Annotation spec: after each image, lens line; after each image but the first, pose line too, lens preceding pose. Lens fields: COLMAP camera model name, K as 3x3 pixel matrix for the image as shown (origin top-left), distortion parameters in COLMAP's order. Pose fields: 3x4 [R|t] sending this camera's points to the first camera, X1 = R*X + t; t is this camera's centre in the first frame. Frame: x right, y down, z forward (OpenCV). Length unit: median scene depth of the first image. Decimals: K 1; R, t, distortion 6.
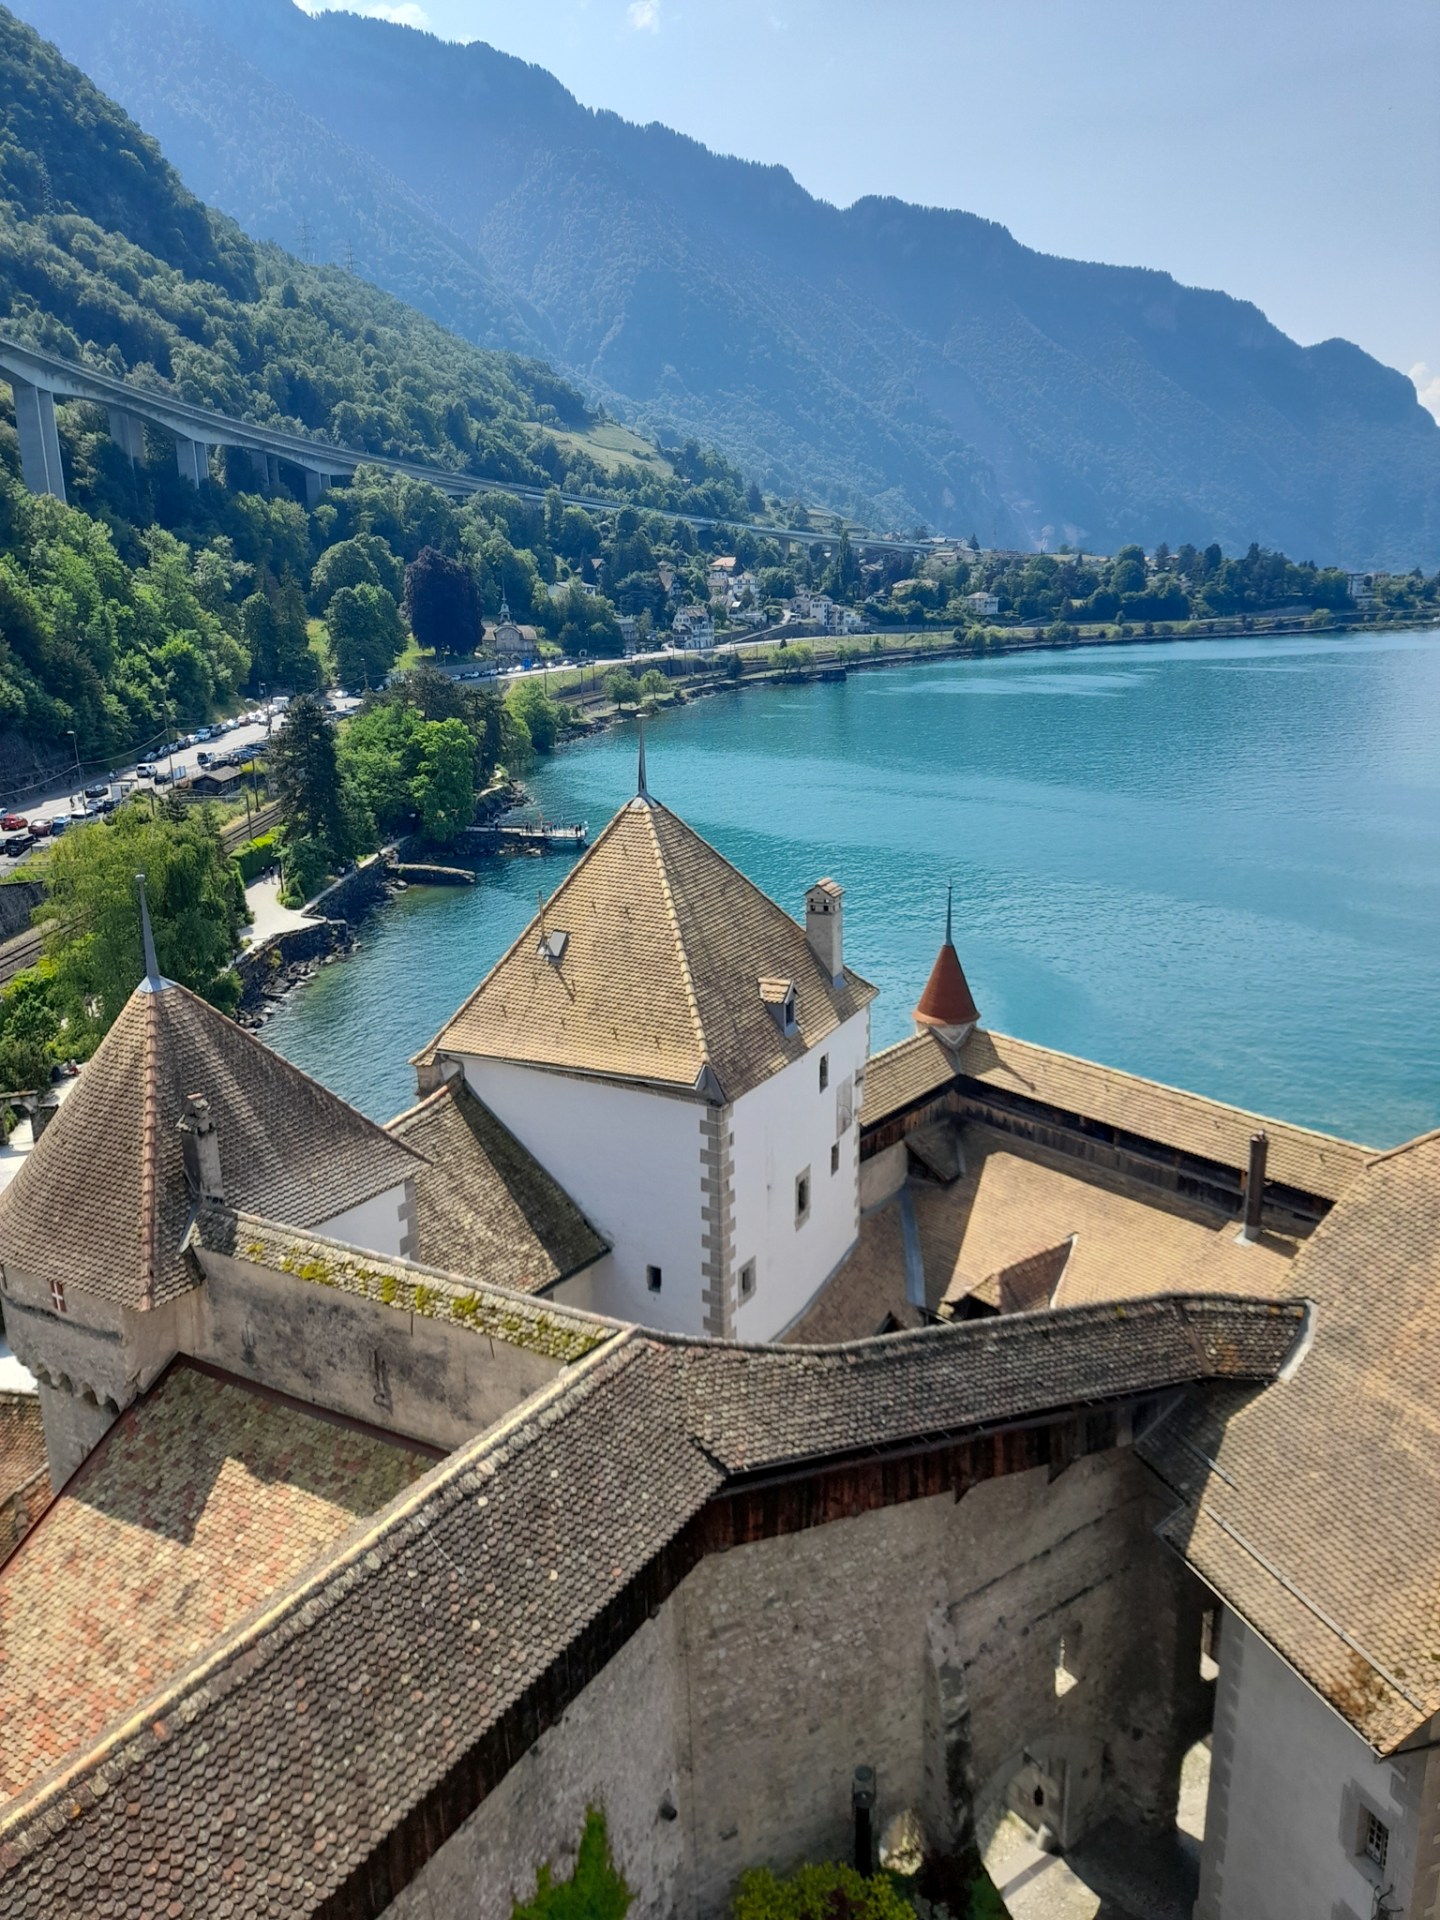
lens RADIAL K [[1440.5, 0, 720.0], [0, 1440.5, 960.0], [0, 0, 1]] dist [0.023701, -0.004439]
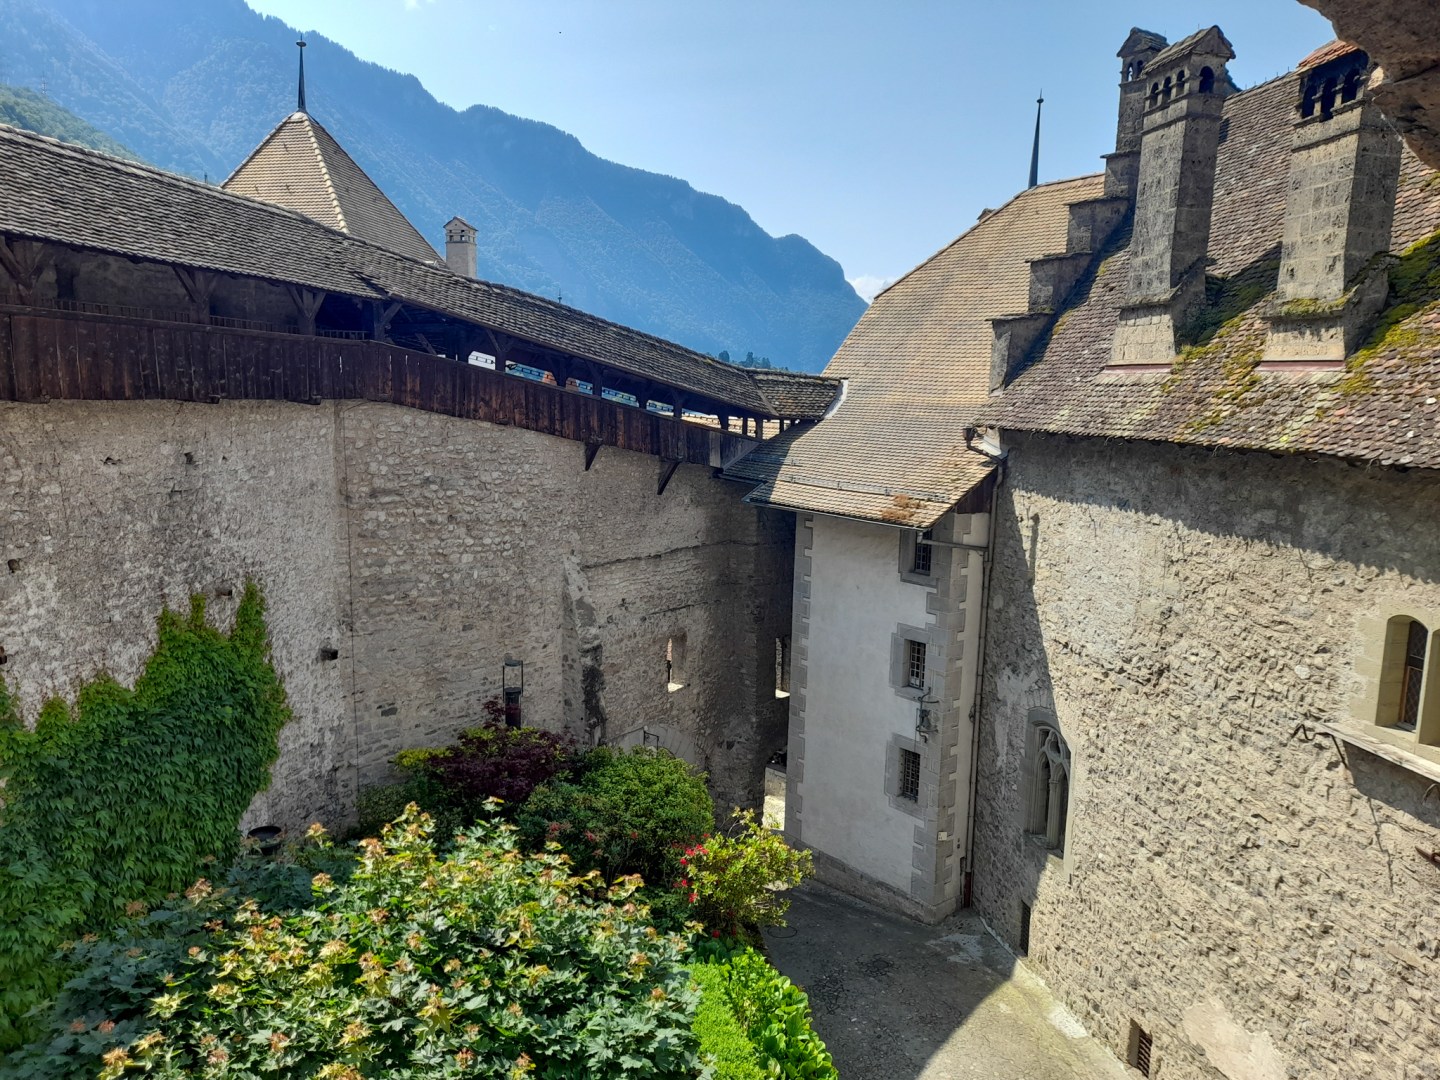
lens RADIAL K [[1063.1, 0, 720.0], [0, 1063.1, 540.0], [0, 0, 1]] dist [0.045310, -0.013310]
pose [[0.950020, -0.003101, 0.312173, -0.006454], [0.039649, 0.993052, -0.110798, 0.490704], [-0.309661, 0.117638, 0.943542, 0.127567]]
